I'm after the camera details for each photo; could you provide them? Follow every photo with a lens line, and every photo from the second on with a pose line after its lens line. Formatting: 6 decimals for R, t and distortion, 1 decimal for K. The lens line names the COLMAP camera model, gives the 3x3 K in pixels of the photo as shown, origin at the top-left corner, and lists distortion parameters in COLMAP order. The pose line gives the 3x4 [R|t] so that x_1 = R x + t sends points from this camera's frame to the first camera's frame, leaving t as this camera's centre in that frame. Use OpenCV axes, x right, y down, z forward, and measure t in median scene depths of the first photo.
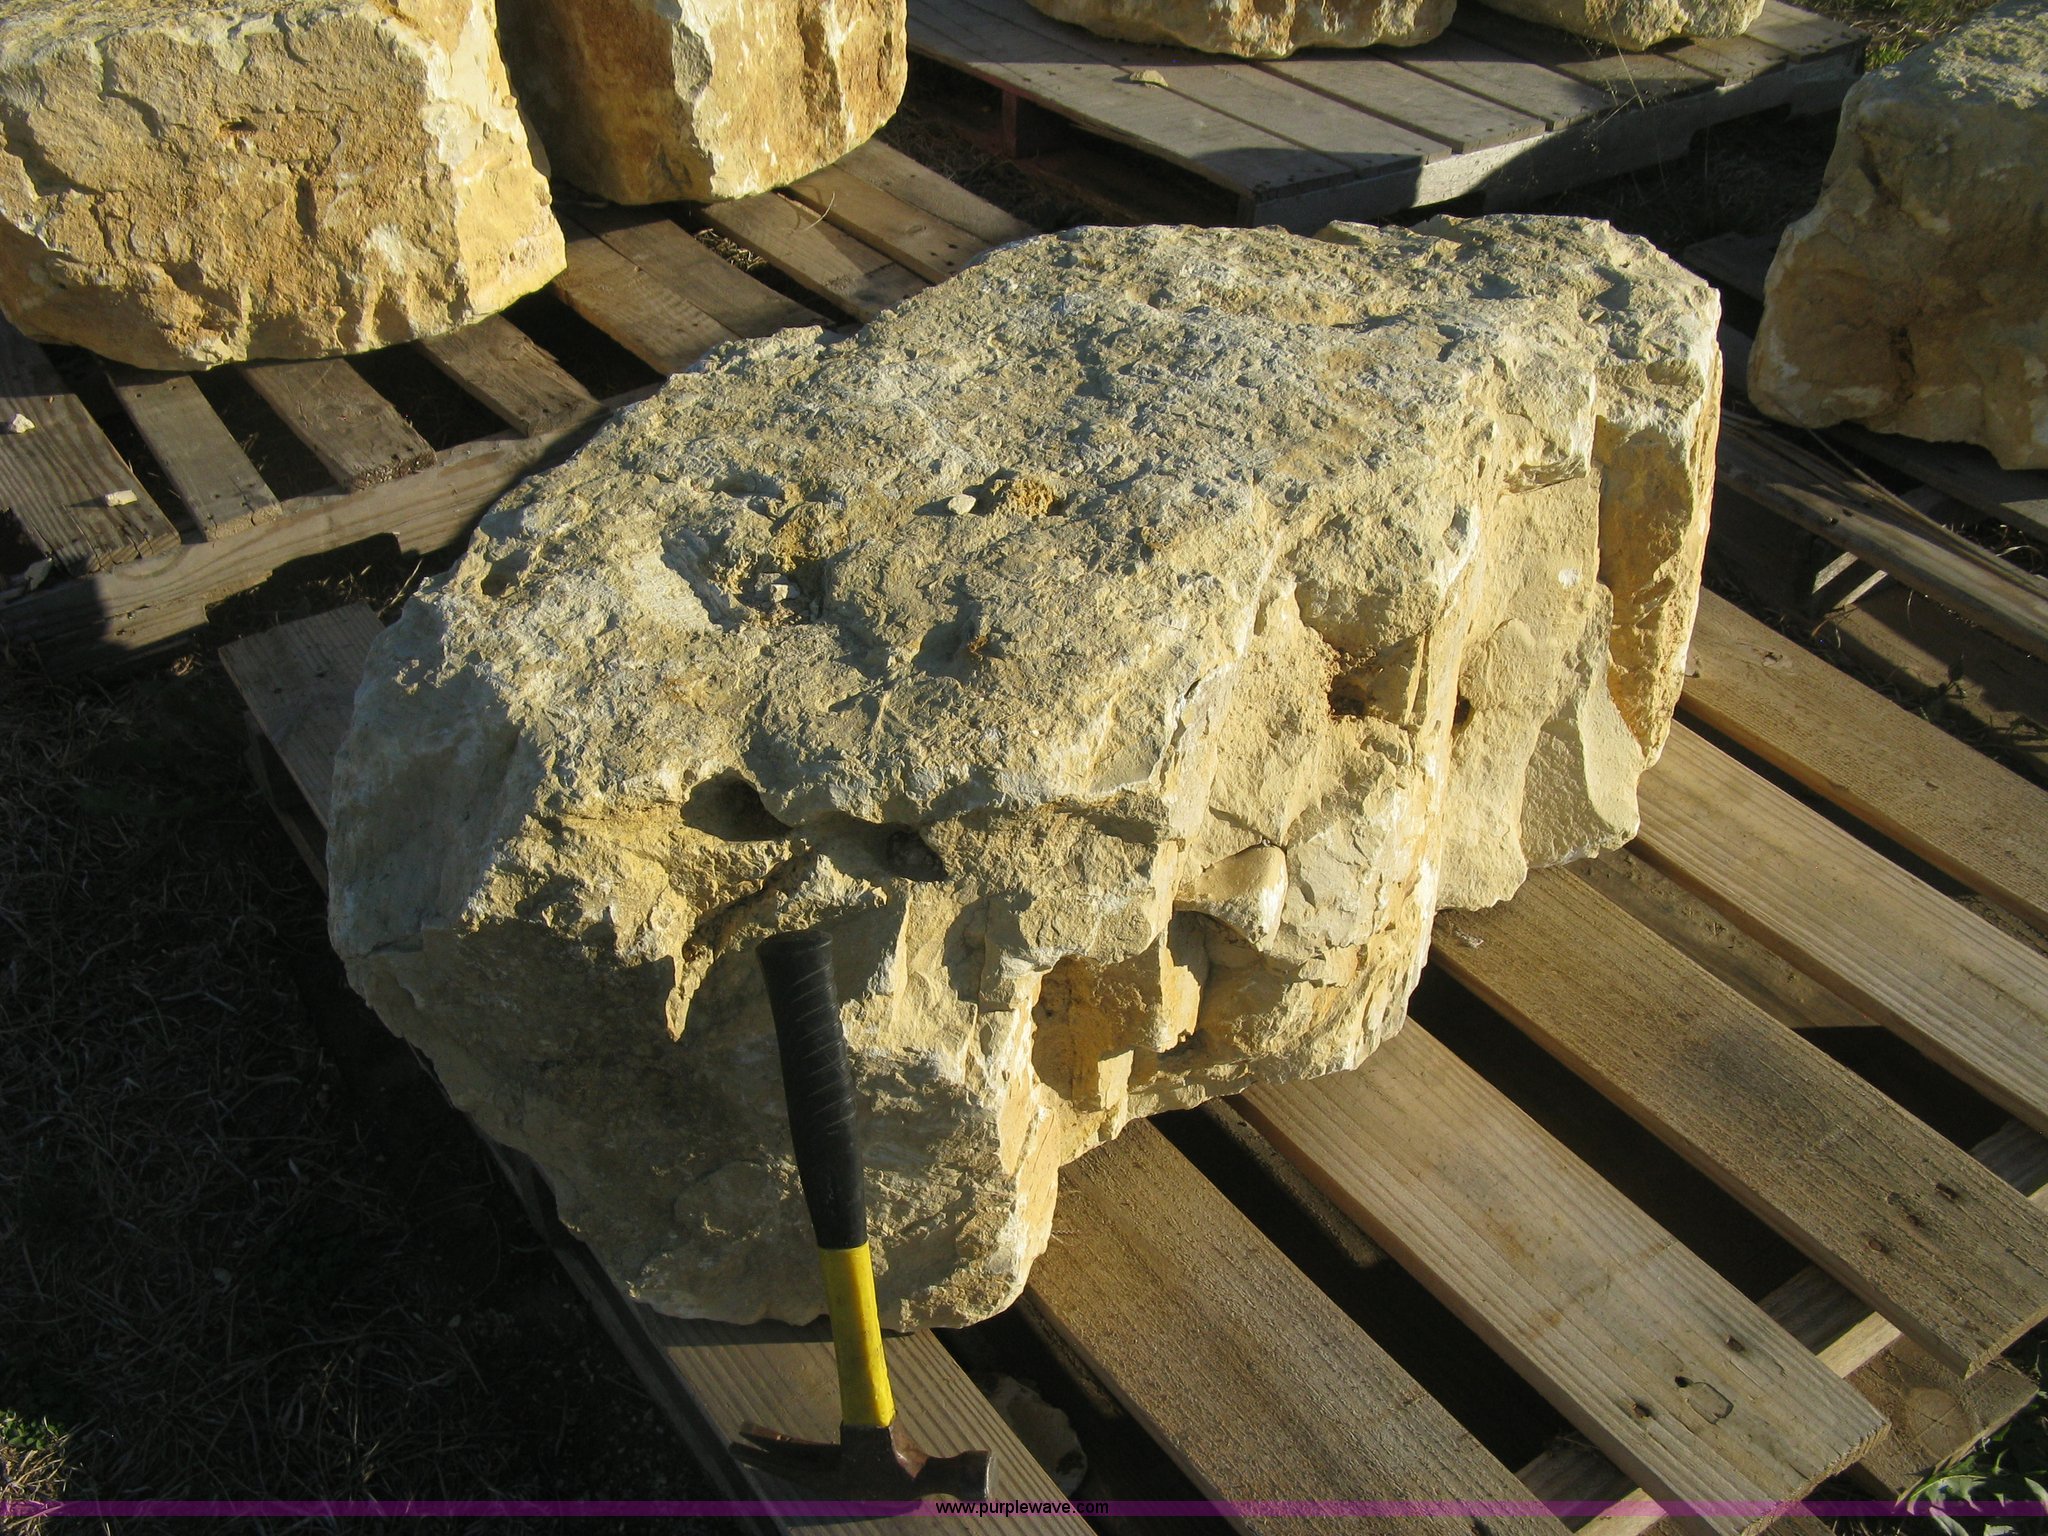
lens RADIAL K [[2109.0, 0, 982.1], [0, 2109.0, 815.1], [0, 0, 1]] dist [-0.193580, 0.208990]
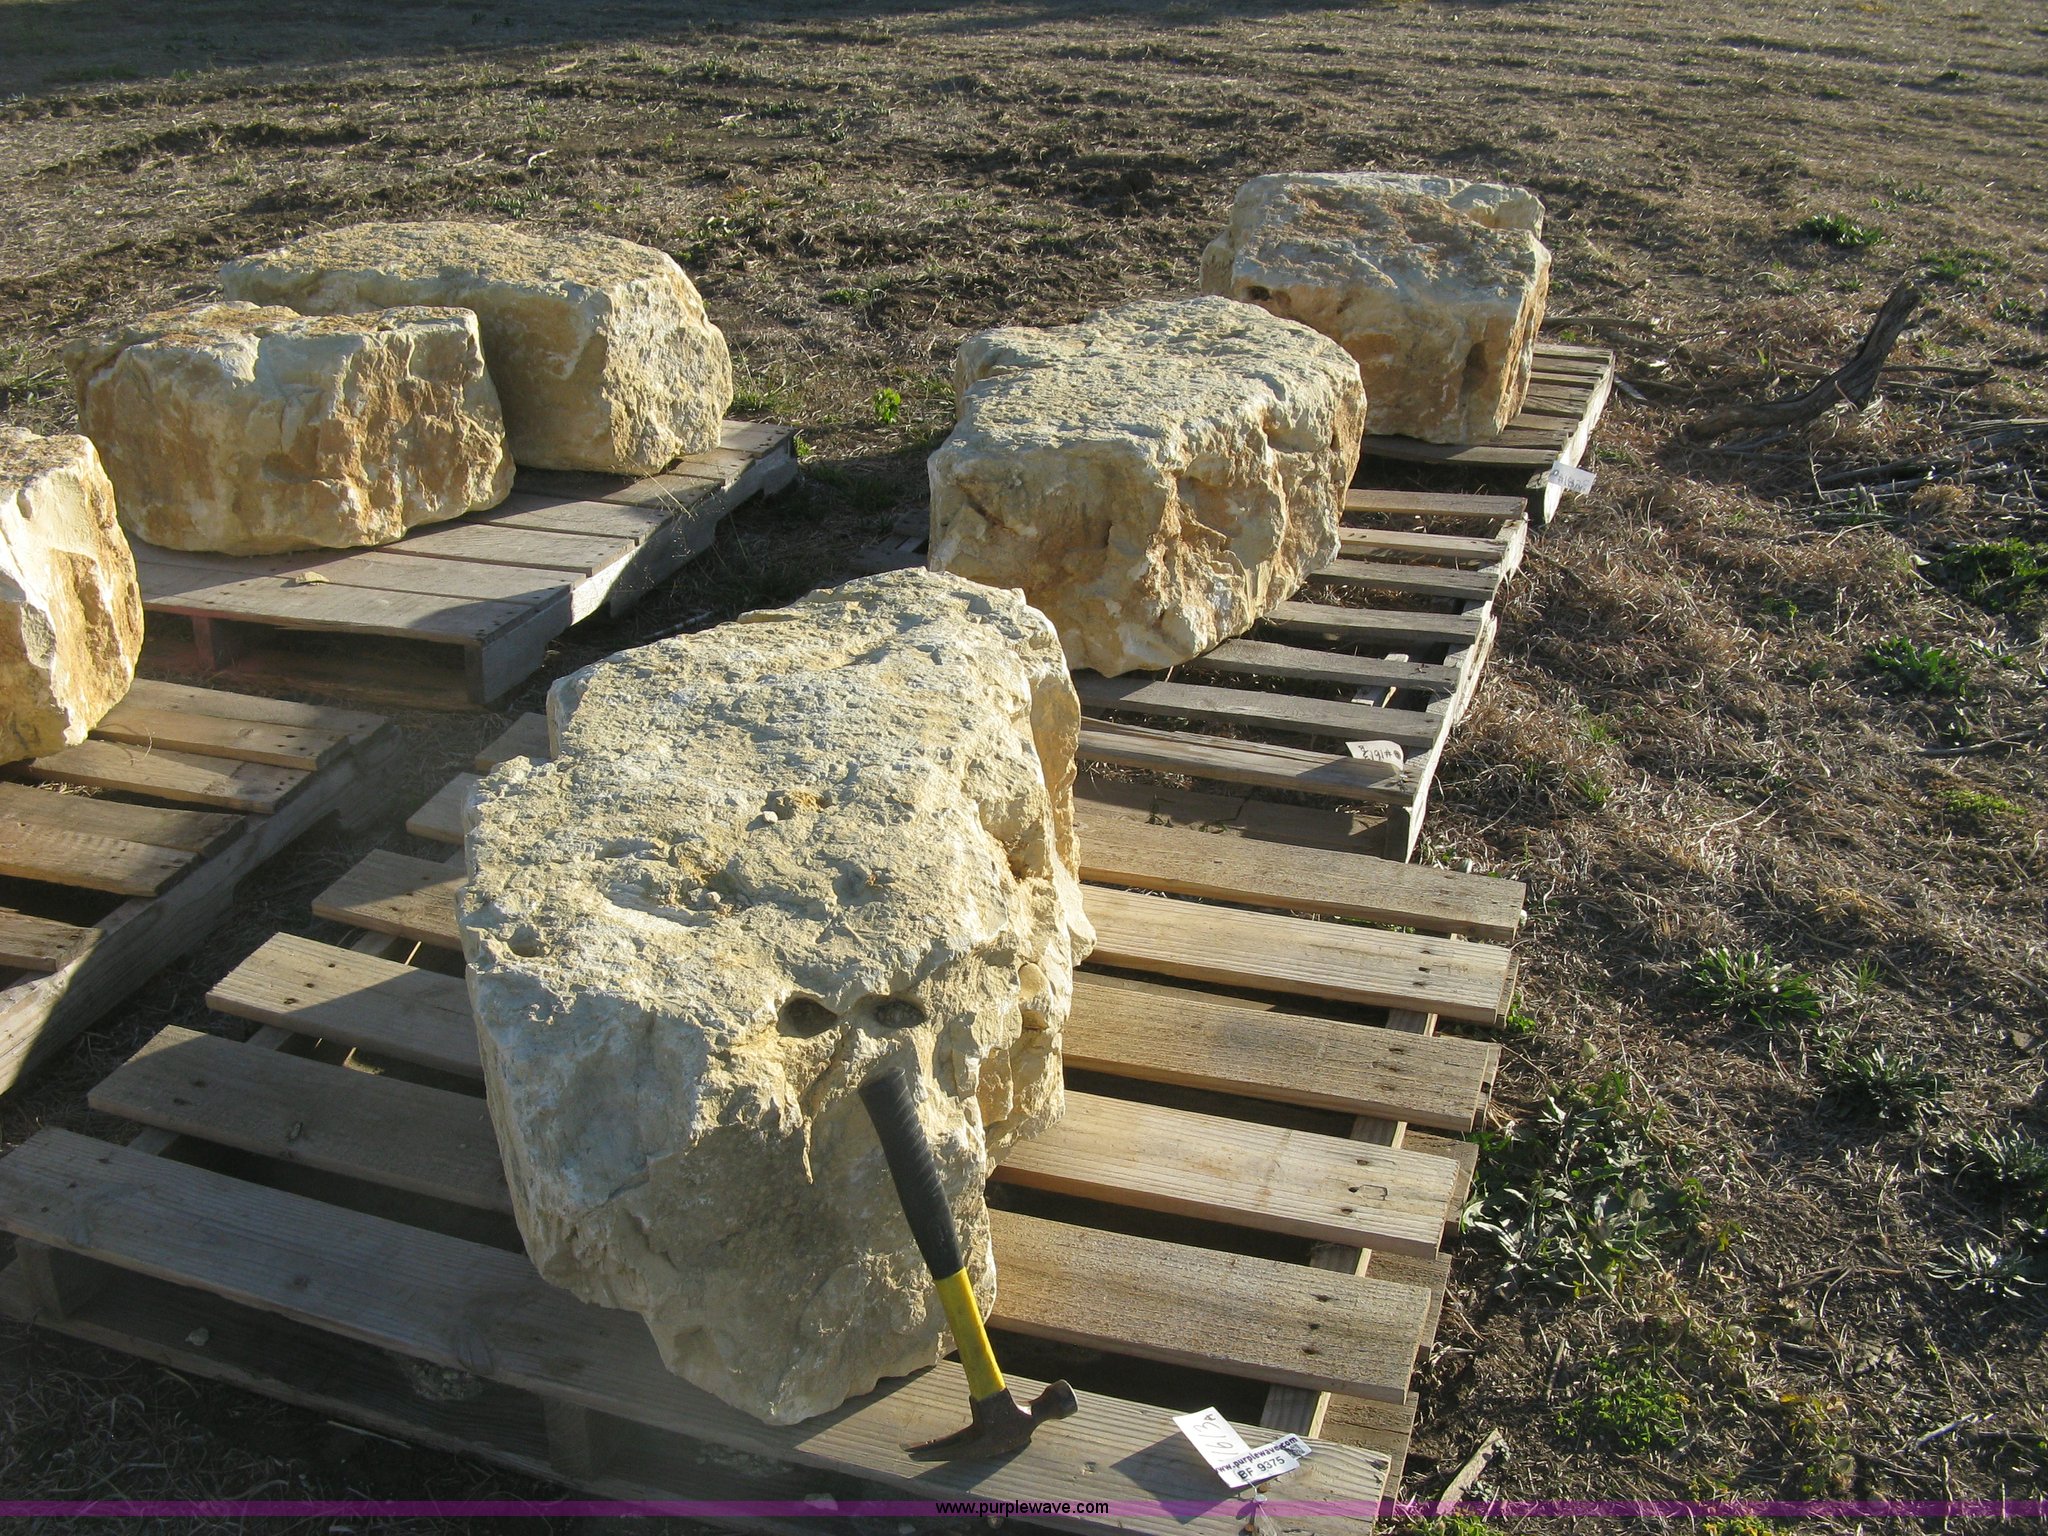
lens RADIAL K [[2109.0, 0, 982.1], [0, 2109.0, 815.1], [0, 0, 1]] dist [-0.193580, 0.208990]
pose [[0.793661, -0.261922, 0.549090, -0.701534], [0.368675, 0.925030, -0.091638, 0.042330], [-0.483923, 0.275165, 0.830724, -0.308617]]
